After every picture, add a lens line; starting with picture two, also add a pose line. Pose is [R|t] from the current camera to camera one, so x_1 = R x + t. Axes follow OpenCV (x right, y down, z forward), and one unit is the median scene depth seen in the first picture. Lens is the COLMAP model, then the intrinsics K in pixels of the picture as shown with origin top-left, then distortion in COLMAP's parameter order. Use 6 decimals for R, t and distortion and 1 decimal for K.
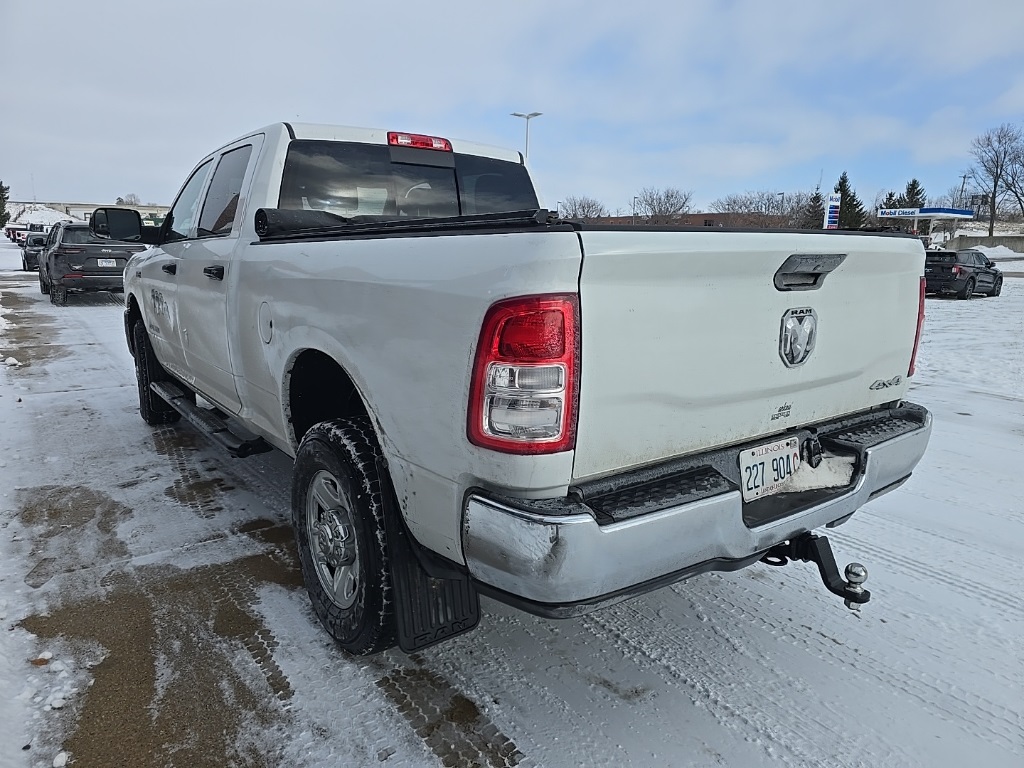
lens RADIAL K [[680.3, 0, 514.6], [0, 680.3, 380.6], [0, 0, 1]] dist [0.074859, -0.057548]
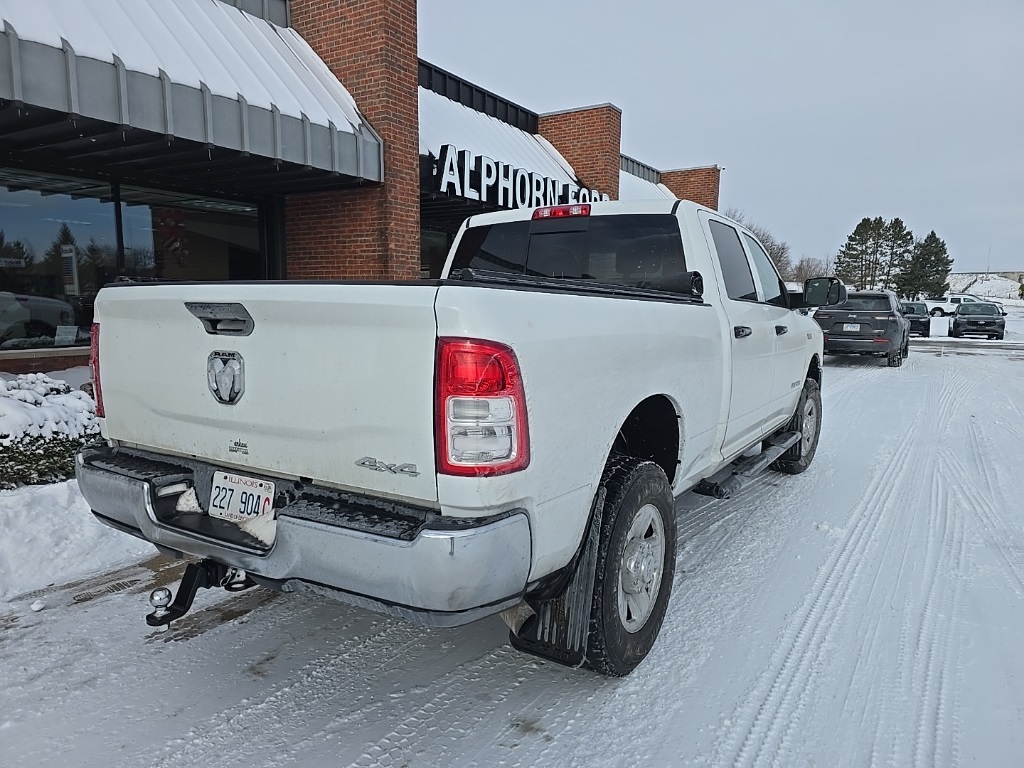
lens RADIAL K [[680.3, 0, 514.6], [0, 680.3, 380.6], [0, 0, 1]] dist [0.074859, -0.057548]
pose [[0.364561, 0.093564, -0.926467, 1.042065], [-0.182414, 0.982838, 0.027478, -0.112579], [0.913138, 0.158983, 0.375371, 0.659253]]
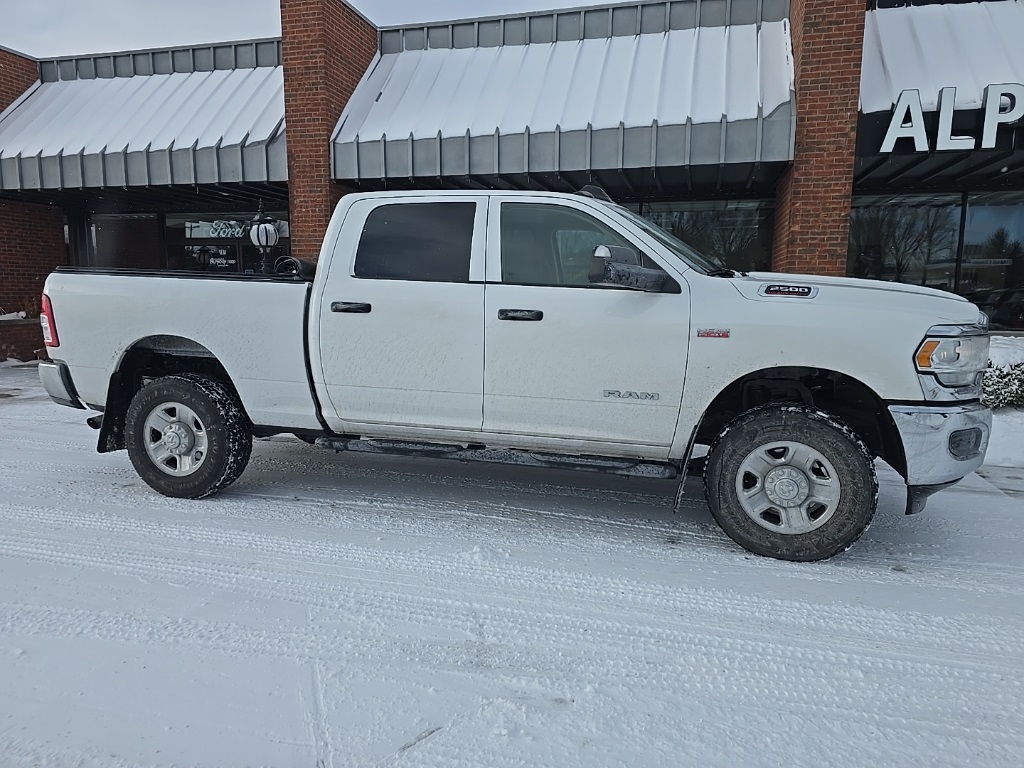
lens RADIAL K [[680.3, 0, 514.6], [0, 680.3, 380.6], [0, 0, 1]] dist [0.074859, -0.057548]
pose [[-0.785570, 0.058352, -0.616016, 0.632756], [-0.139749, 0.953090, 0.268496, -0.510351], [0.602786, 0.297010, -0.740564, 2.709983]]
